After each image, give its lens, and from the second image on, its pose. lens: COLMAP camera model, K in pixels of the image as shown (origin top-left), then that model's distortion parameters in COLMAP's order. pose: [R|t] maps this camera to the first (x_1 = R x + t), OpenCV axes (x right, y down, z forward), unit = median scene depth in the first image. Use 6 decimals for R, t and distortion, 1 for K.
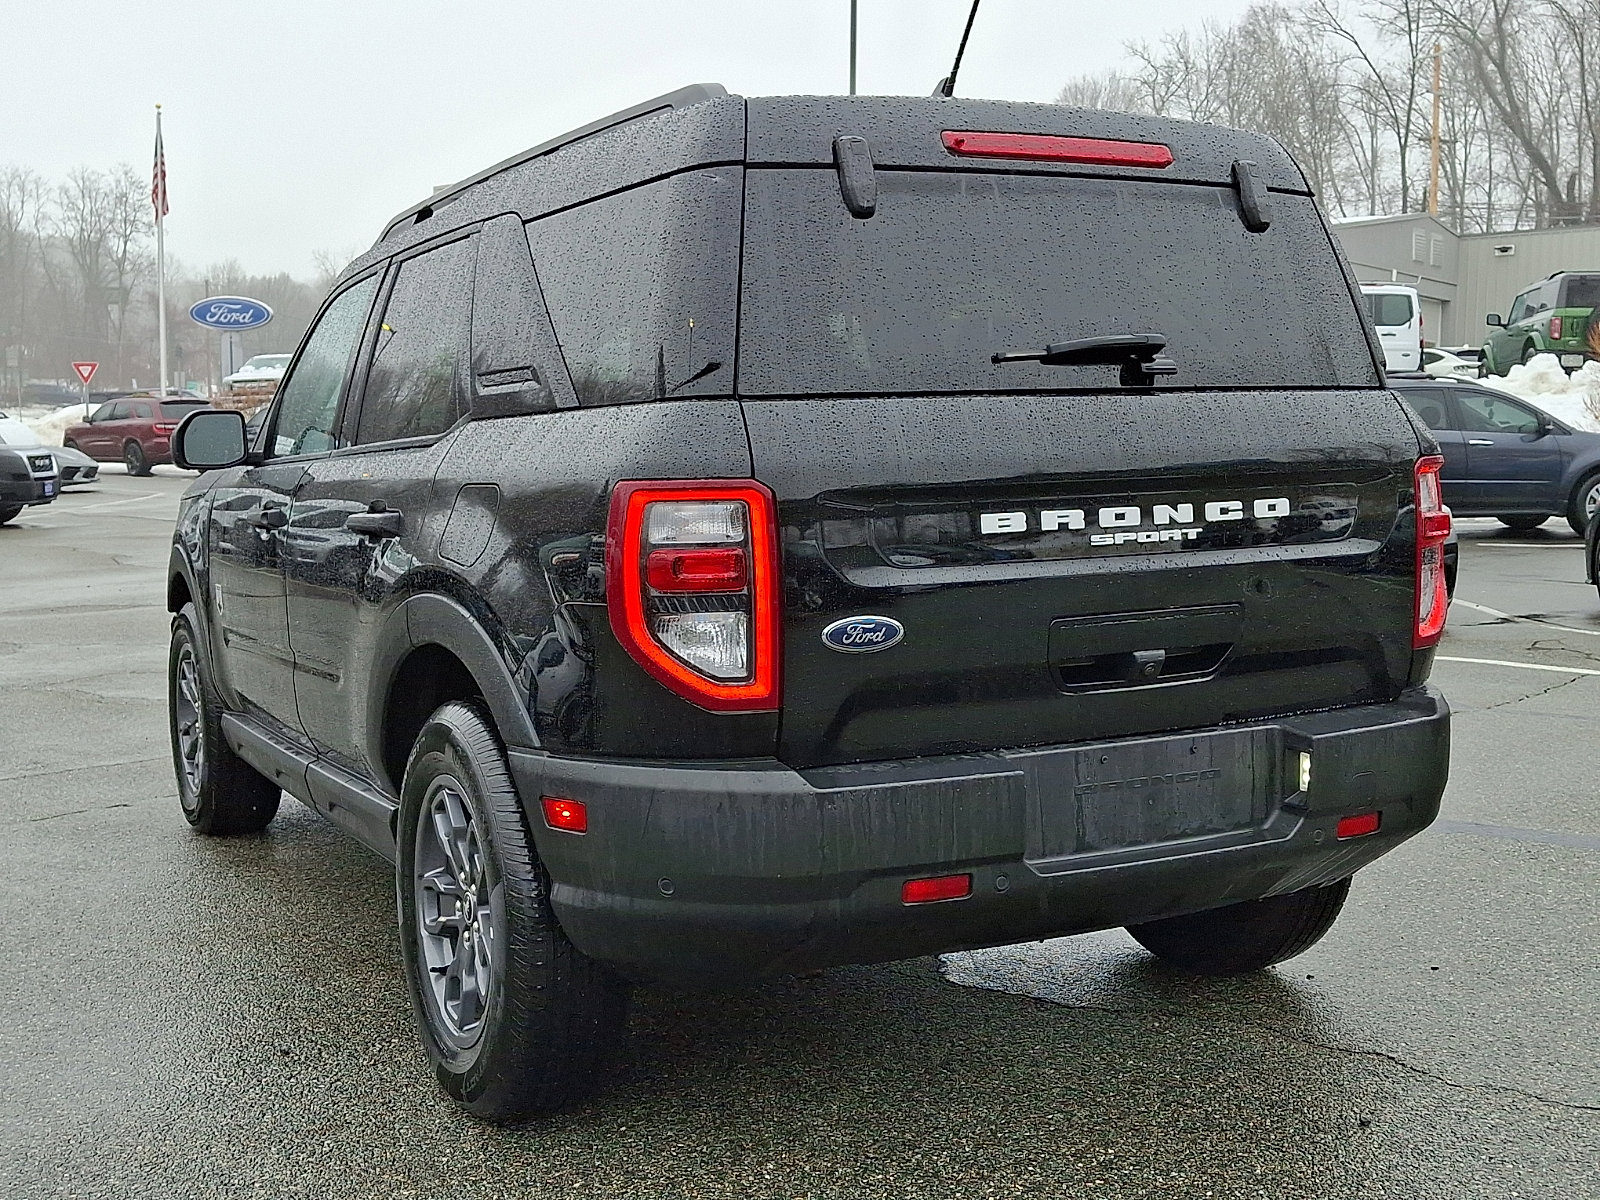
lens RADIAL K [[1731.0, 0, 800.0], [0, 1731.0, 600.0], [0, 0, 1]] dist [0.205417, -0.481063]
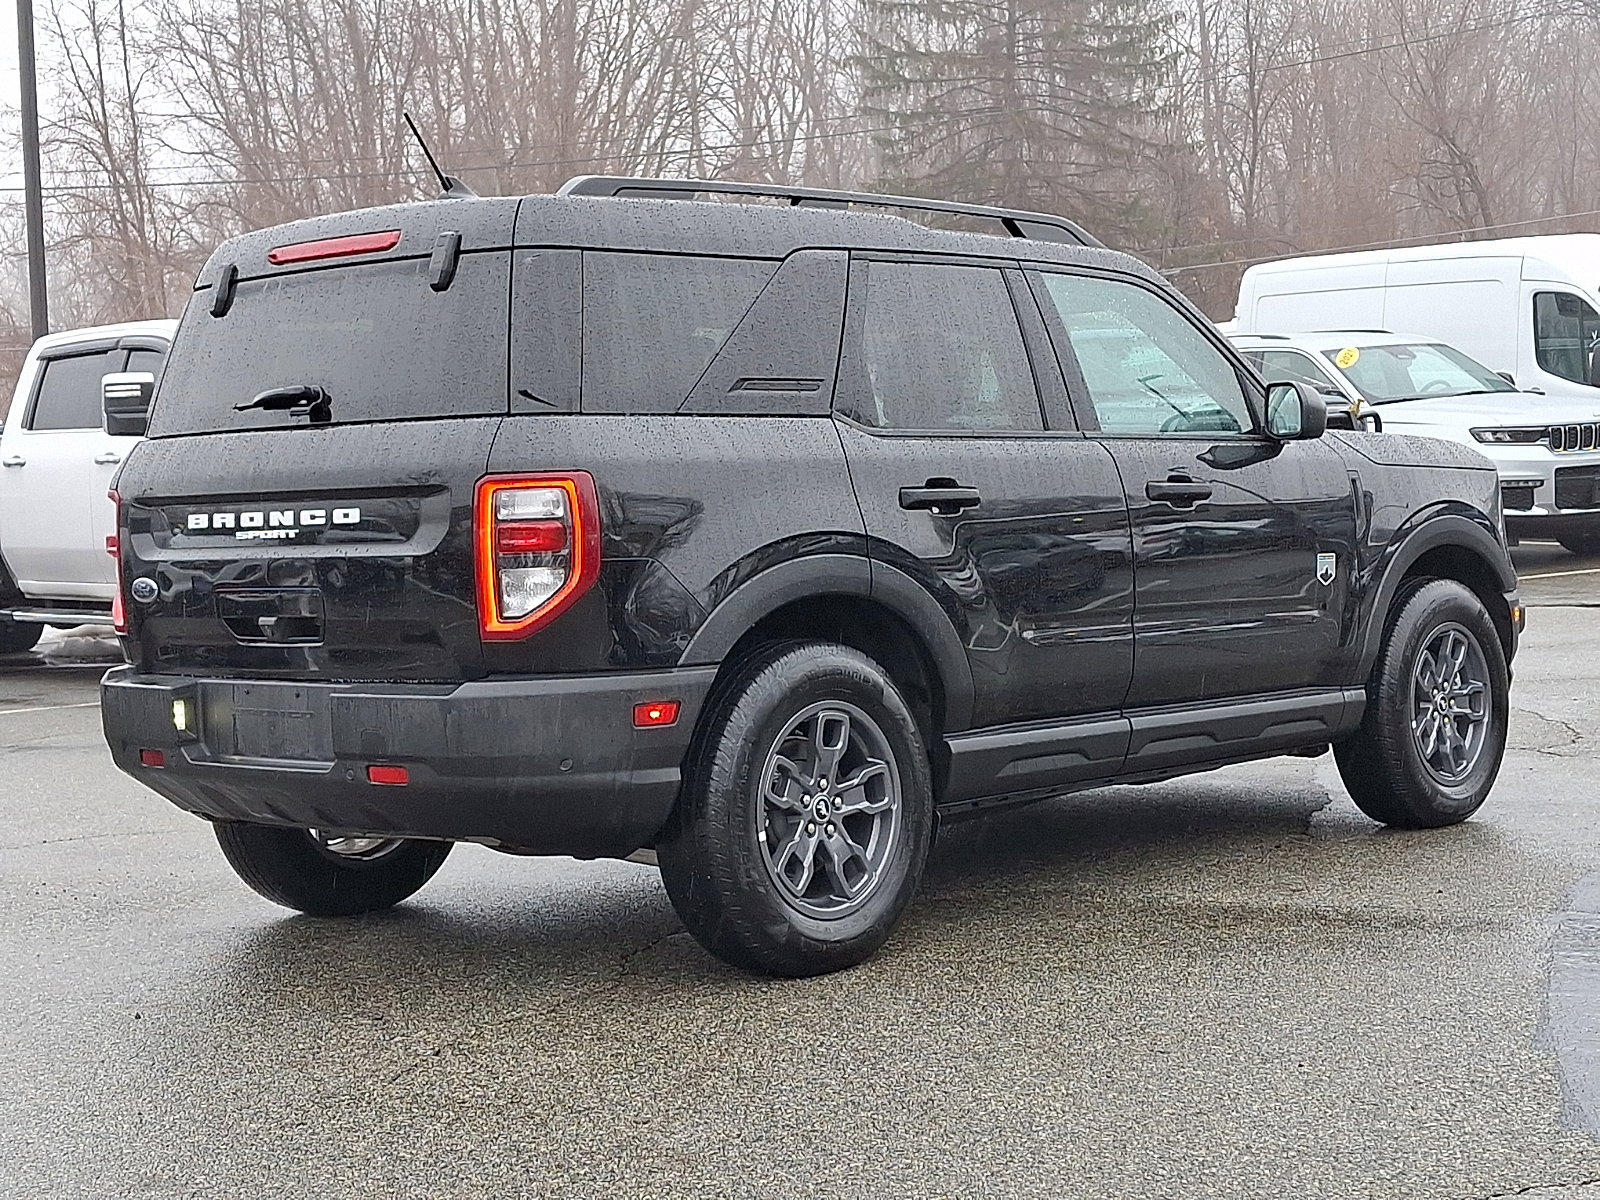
lens RADIAL K [[2779.9, 0, 800.0], [0, 2779.9, 600.0], [0, 0, 1]] dist [0.046354, 0.169450]
pose [[0.347443, 0.047852, -0.936479, 2.382391], [-0.051529, 0.998162, 0.031886, -0.075663], [0.936284, 0.037177, 0.349271, 0.621693]]
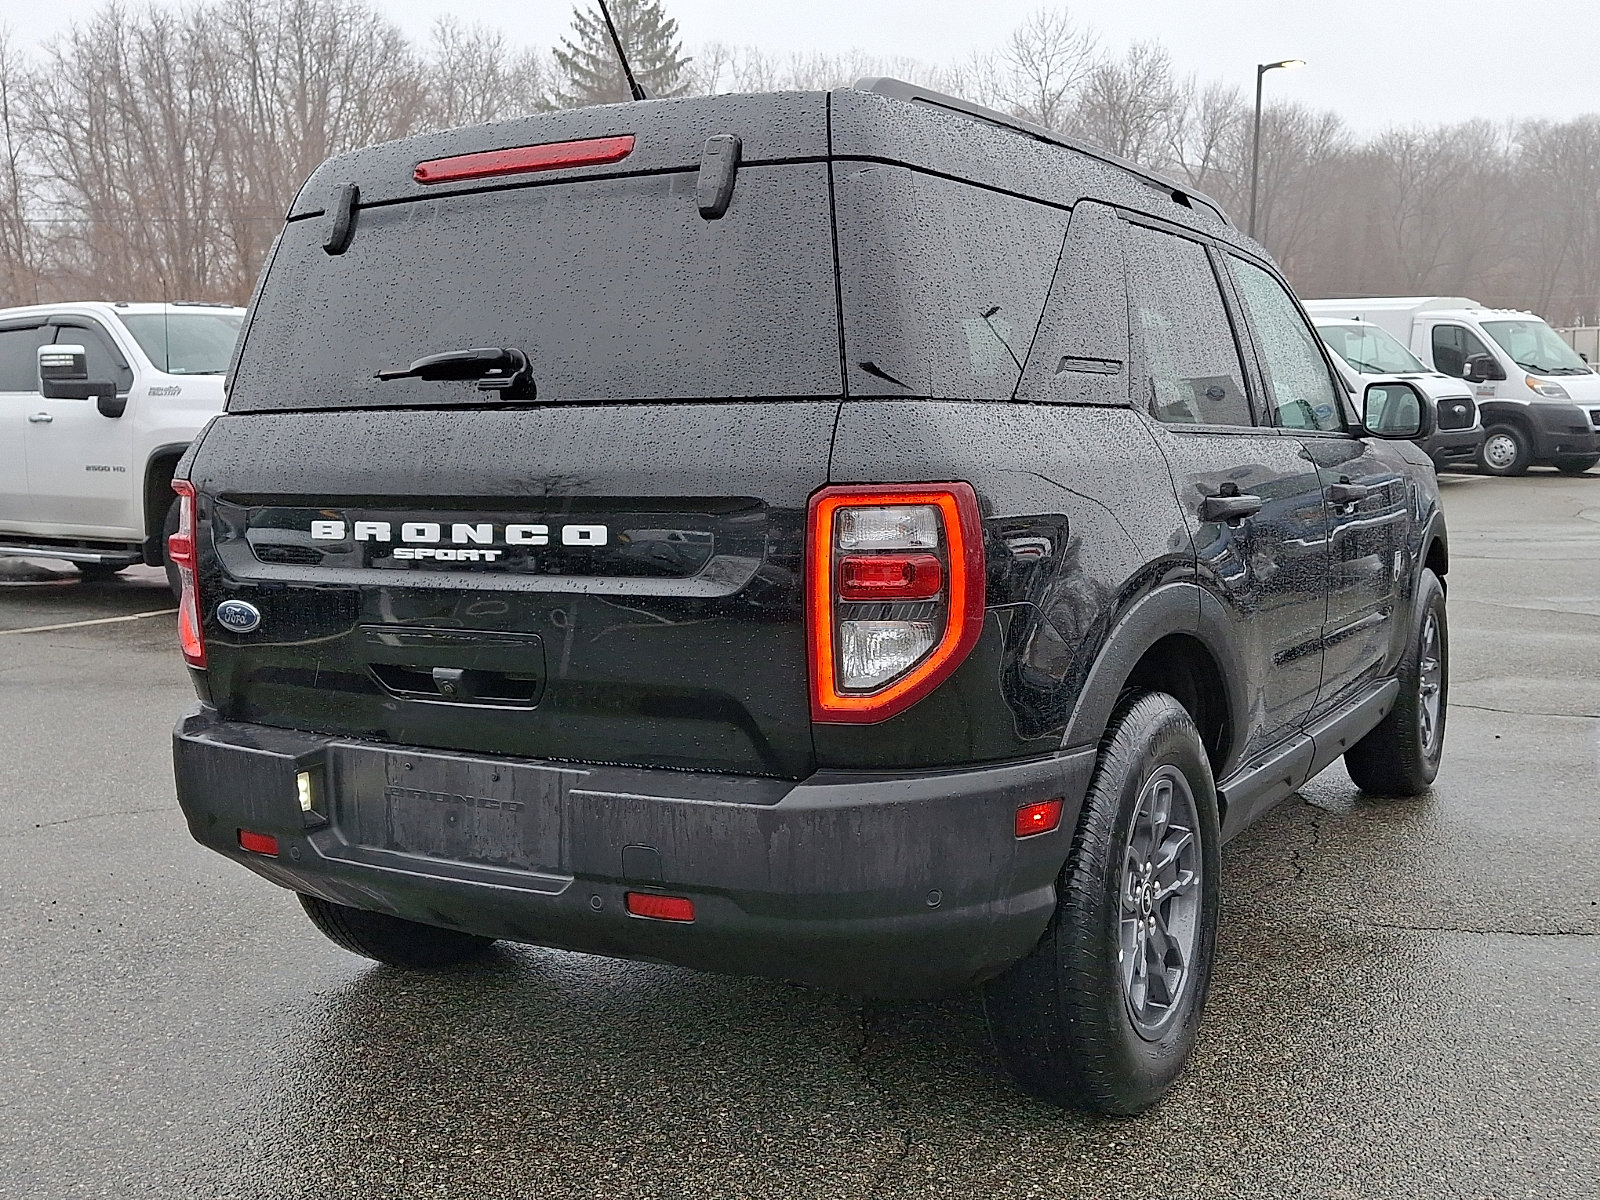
lens RADIAL K [[1583.5, 0, 764.3], [0, 1583.5, 608.9], [0, 0, 1]] dist [0.146927, -0.291996]
pose [[0.531888, 0.107584, -0.839953, 1.052006], [-0.068665, 0.994110, 0.083848, -0.093190], [0.844027, 0.013078, 0.536142, 0.659347]]
